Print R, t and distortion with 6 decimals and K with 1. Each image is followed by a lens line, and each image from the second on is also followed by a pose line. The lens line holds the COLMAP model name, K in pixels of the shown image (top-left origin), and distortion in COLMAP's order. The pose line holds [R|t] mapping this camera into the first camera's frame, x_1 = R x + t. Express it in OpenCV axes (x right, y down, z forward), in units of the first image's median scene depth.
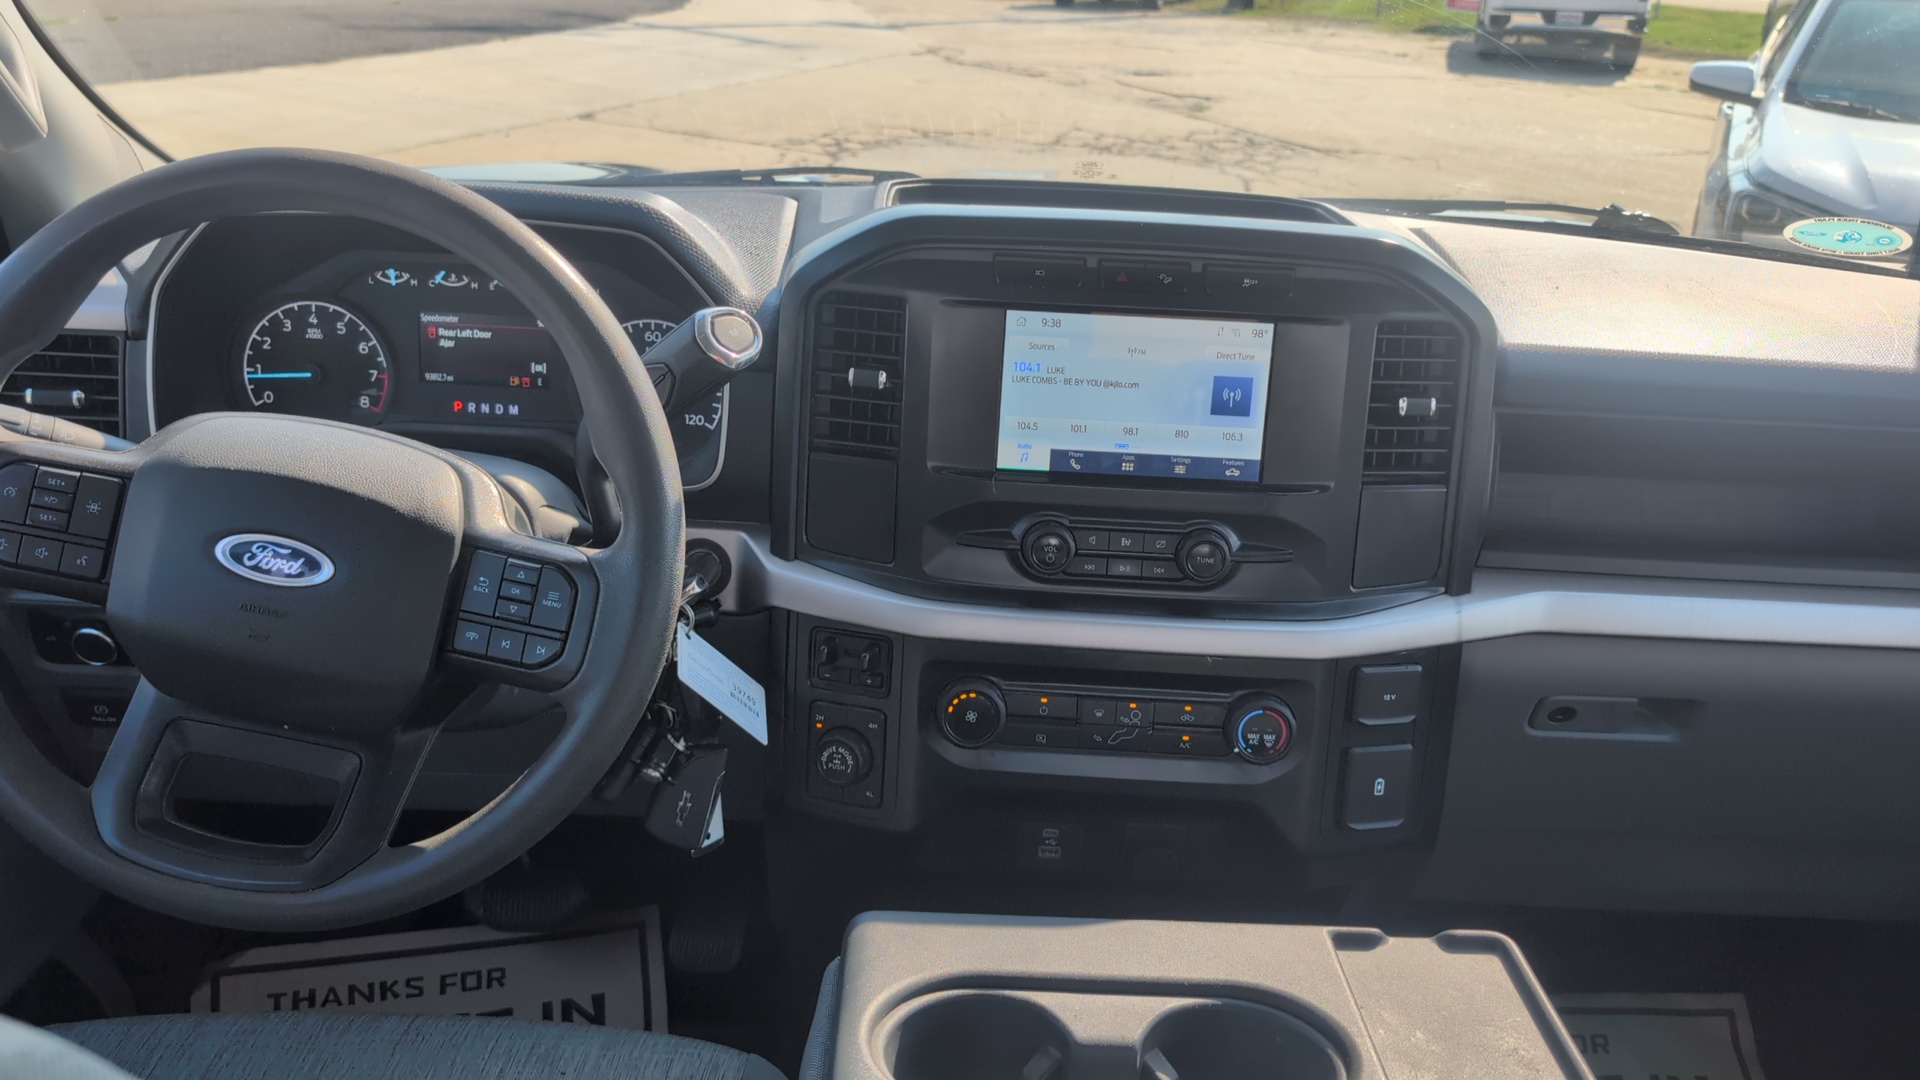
lens RADIAL K [[1612.3, 0, 964.7], [0, 1612.3, 539.0], [0, 0, 1]] dist [0.018815, -0.046474]
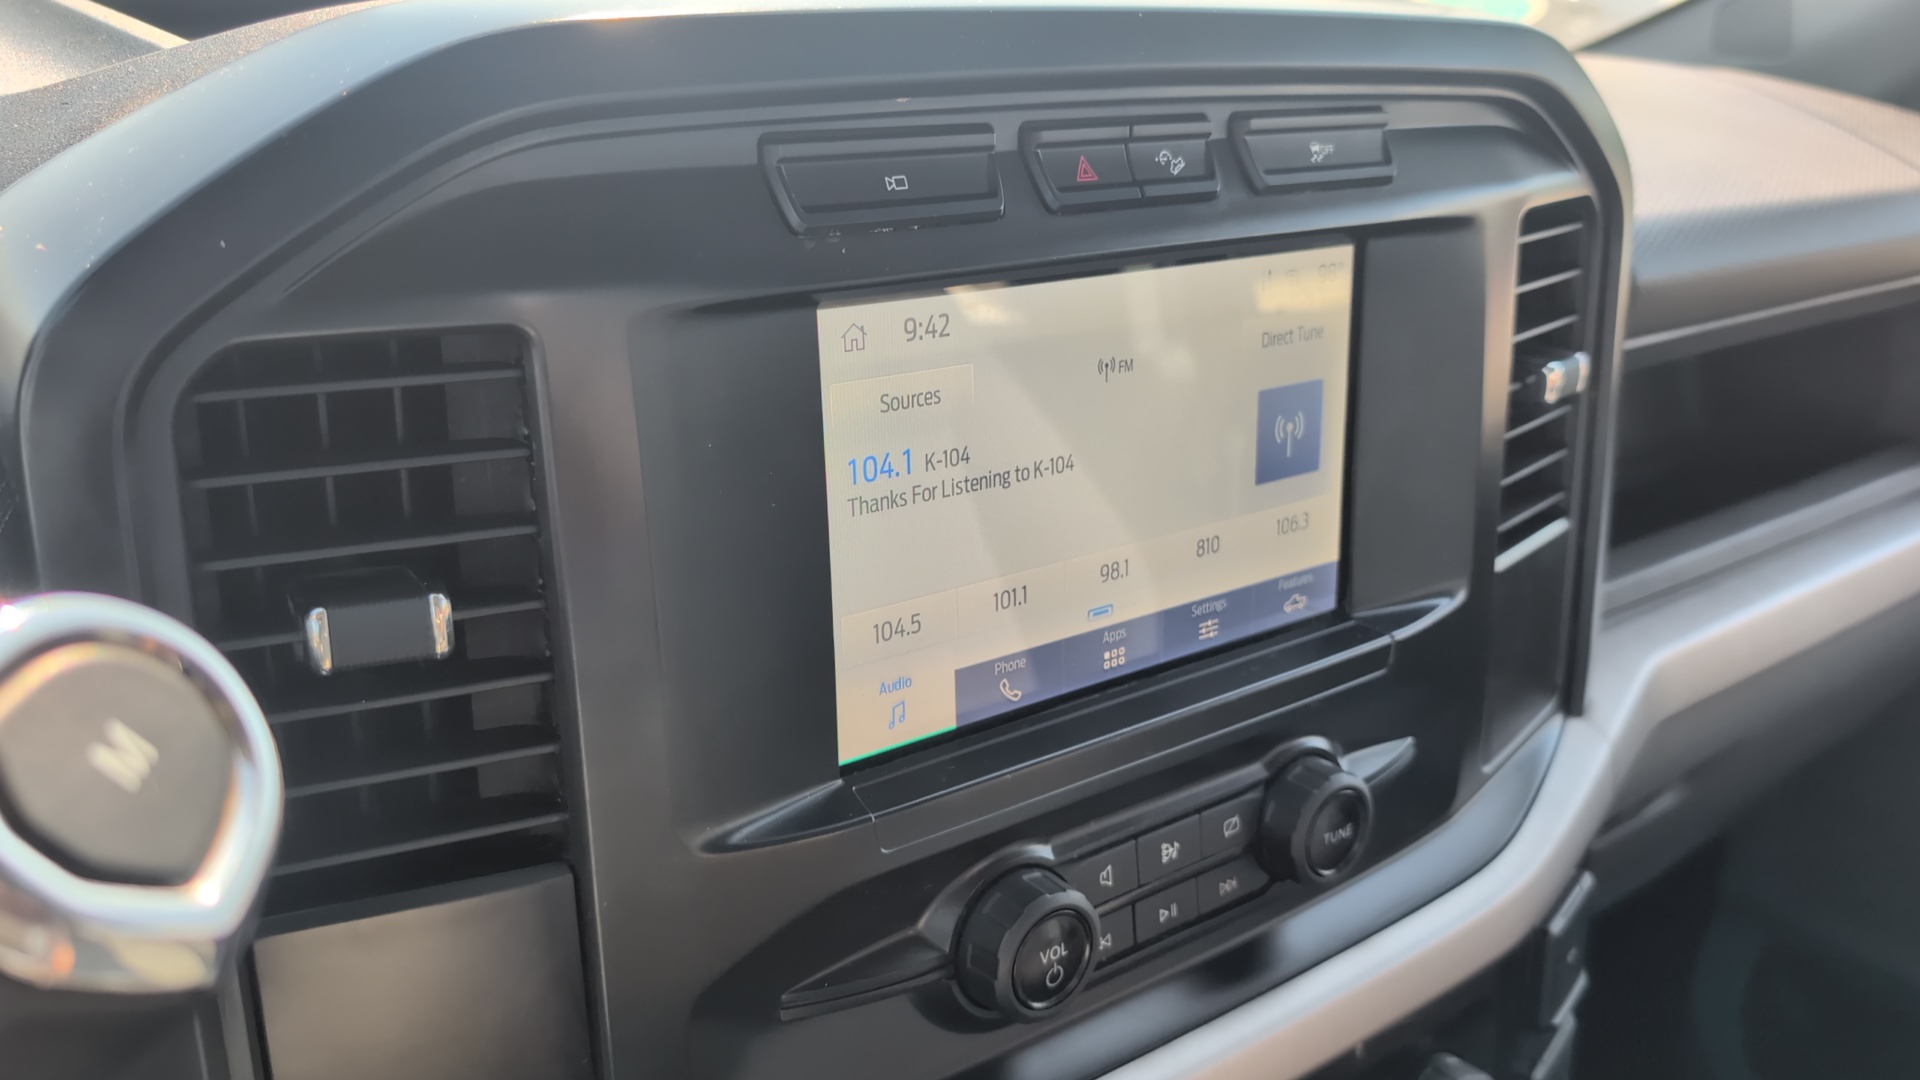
lens RADIAL K [[1612.3, 0, 959.1], [0, 1612.3, 543.4], [0, 0, 1]] dist [0.018815, -0.046474]
pose [[0.792460, -0.238101, 0.561528, -0.139461], [0.192401, 0.971235, 0.140299, -0.133265], [-0.578782, -0.003143, 0.815477, 0.703175]]
